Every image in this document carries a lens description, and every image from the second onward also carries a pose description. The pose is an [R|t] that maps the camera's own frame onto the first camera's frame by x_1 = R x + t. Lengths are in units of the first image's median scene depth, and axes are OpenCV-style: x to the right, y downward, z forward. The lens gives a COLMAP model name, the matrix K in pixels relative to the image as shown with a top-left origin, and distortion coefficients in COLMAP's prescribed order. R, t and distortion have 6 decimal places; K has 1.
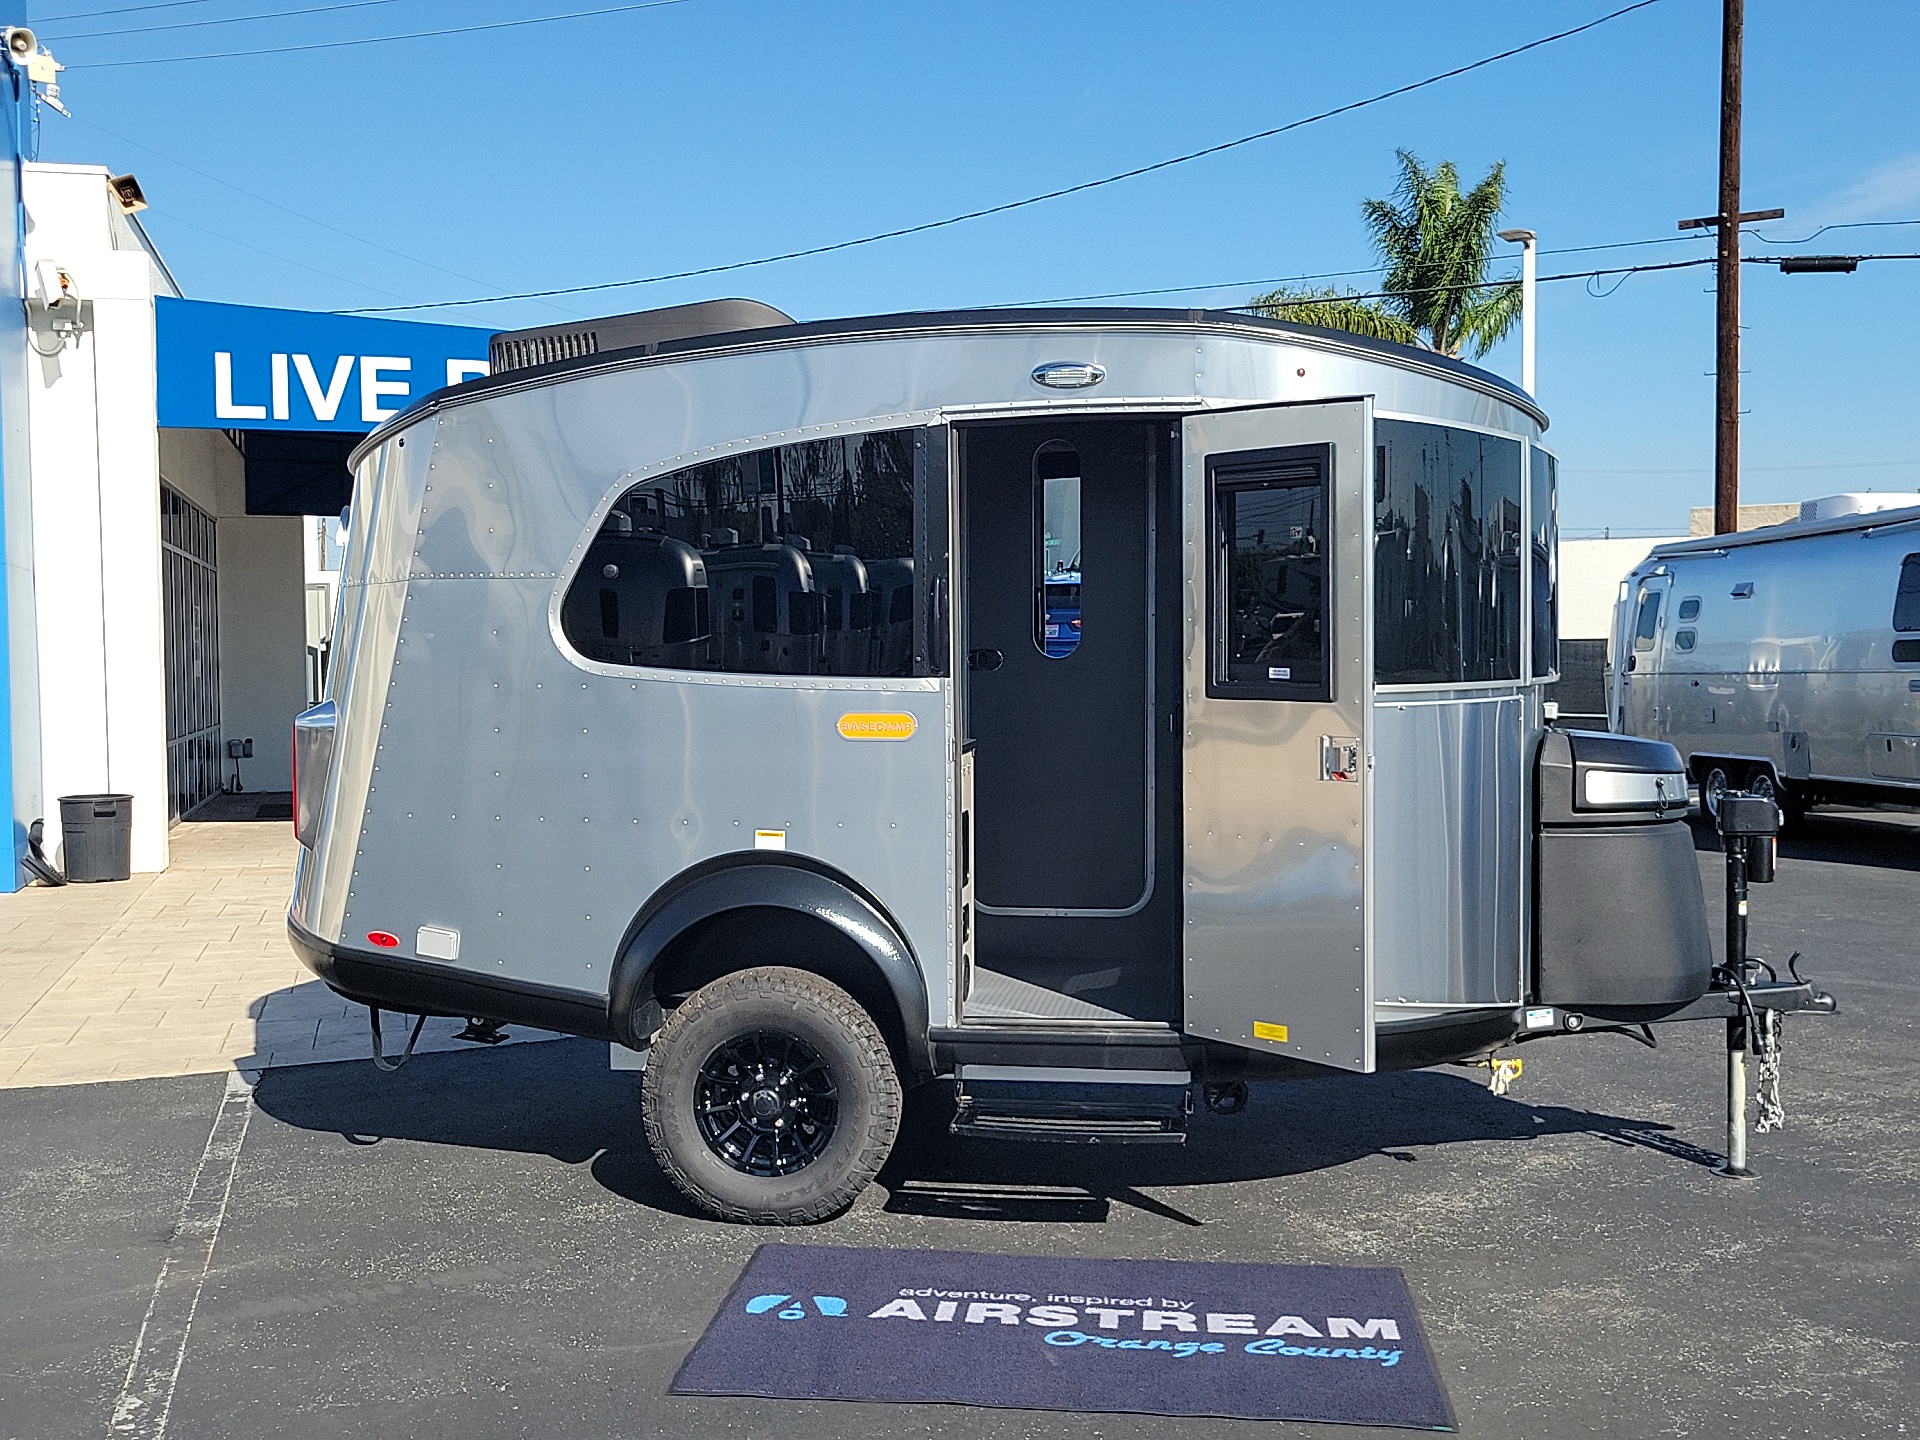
lens RADIAL K [[2070.7, 0, 951.2], [0, 2070.7, 716.6], [0, 0, 1]] dist [0.046082, 0.000388]
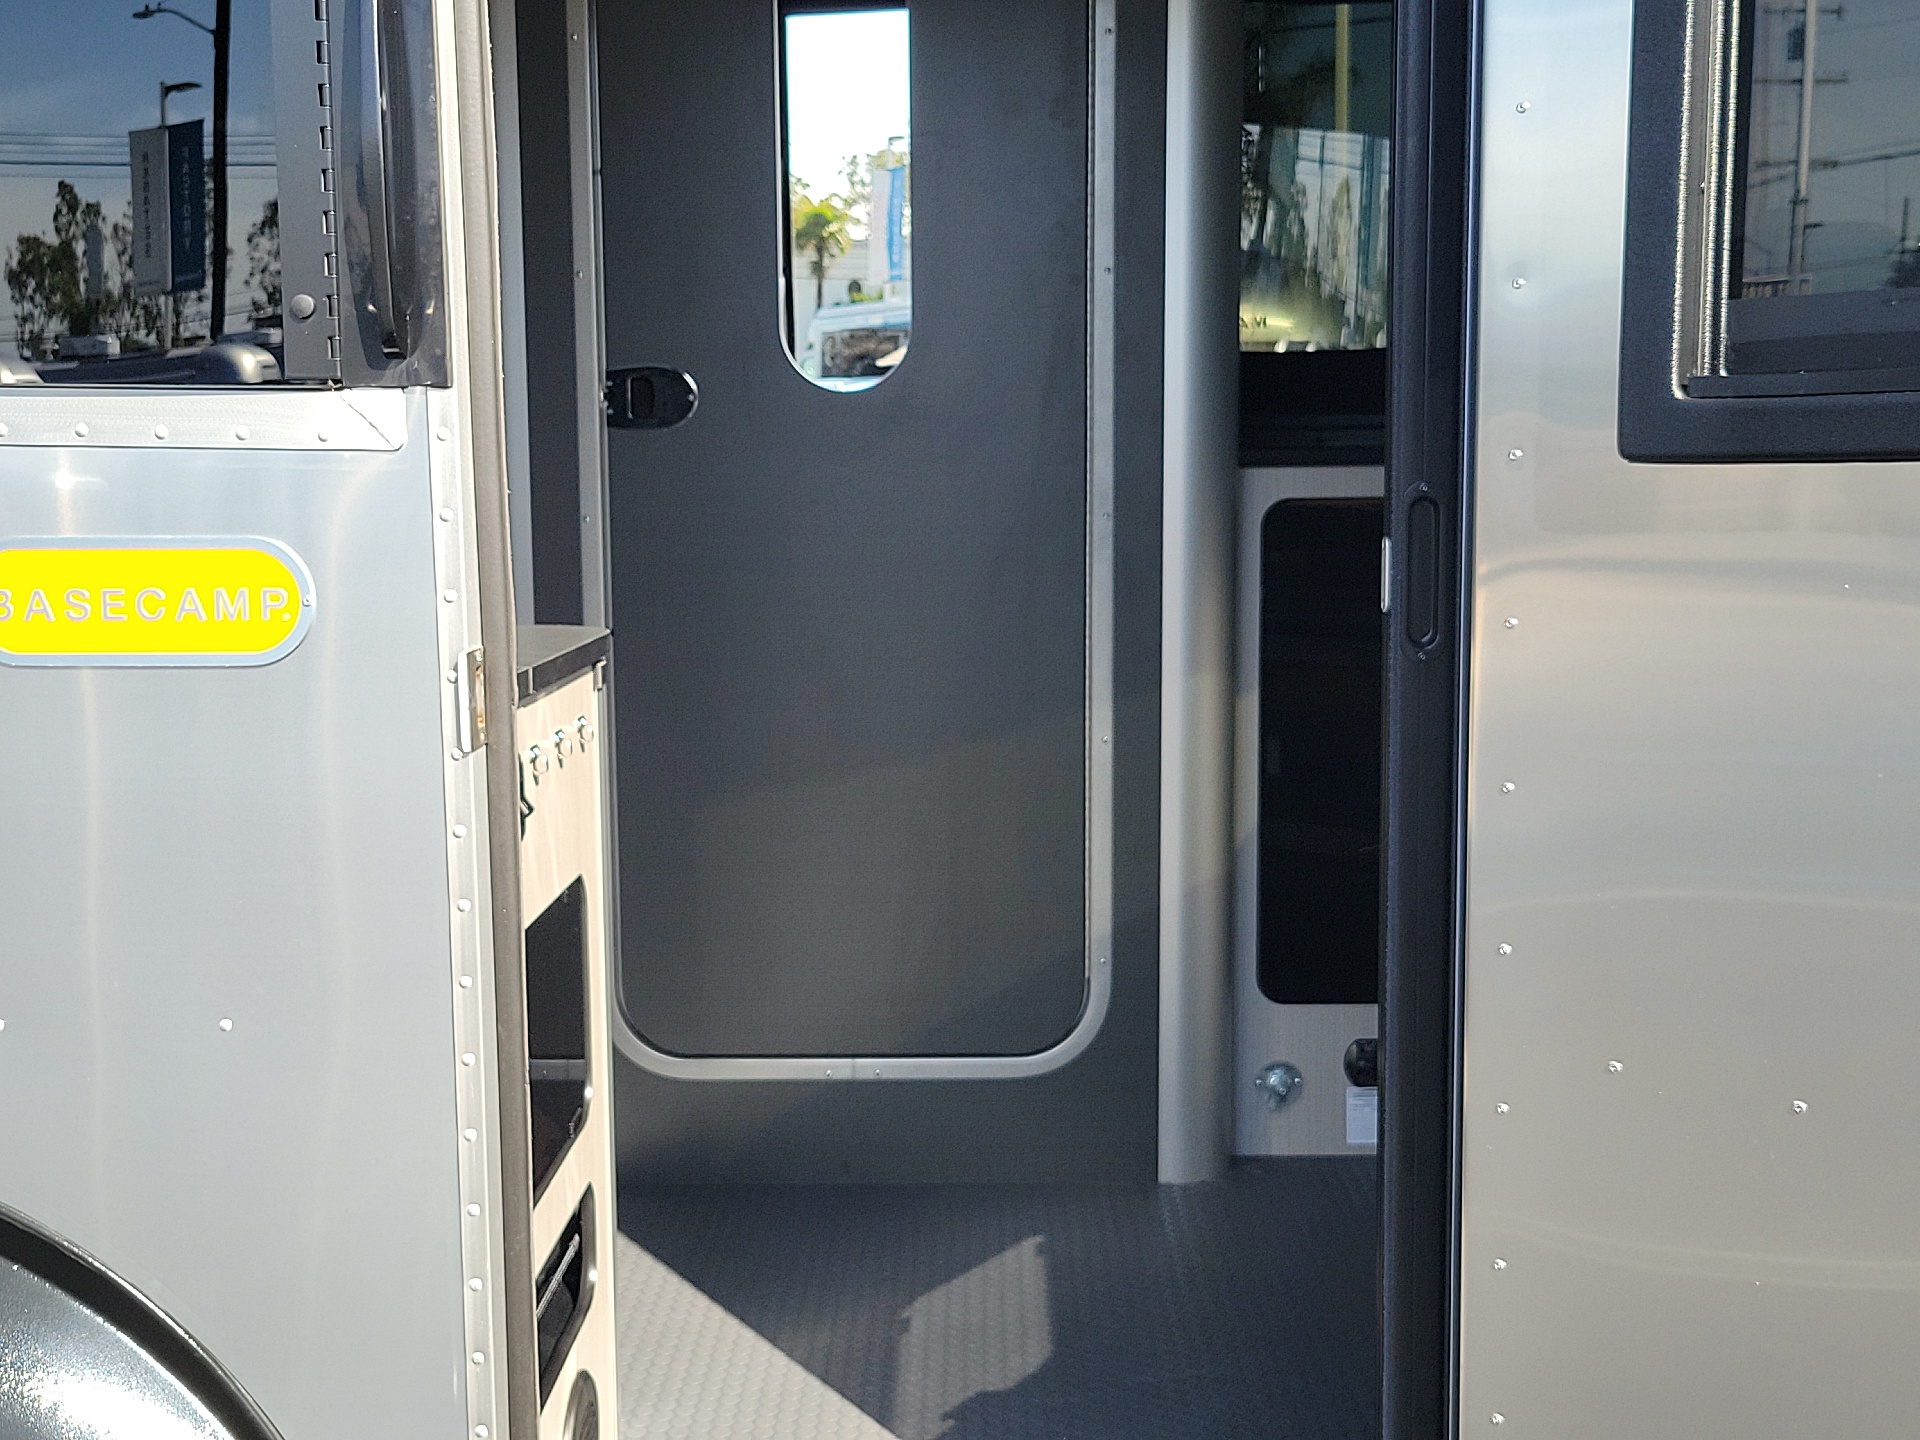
lens RADIAL K [[2070.7, 0, 951.2], [0, 2070.7, 716.6], [0, 0, 1]] dist [0.046082, 0.000388]
pose [[0.990016, -0.006766, 0.140795, 0.021566], [-0.005642, 0.996144, 0.087546, -0.002979], [-0.140845, -0.087467, 0.986160, 0.757768]]
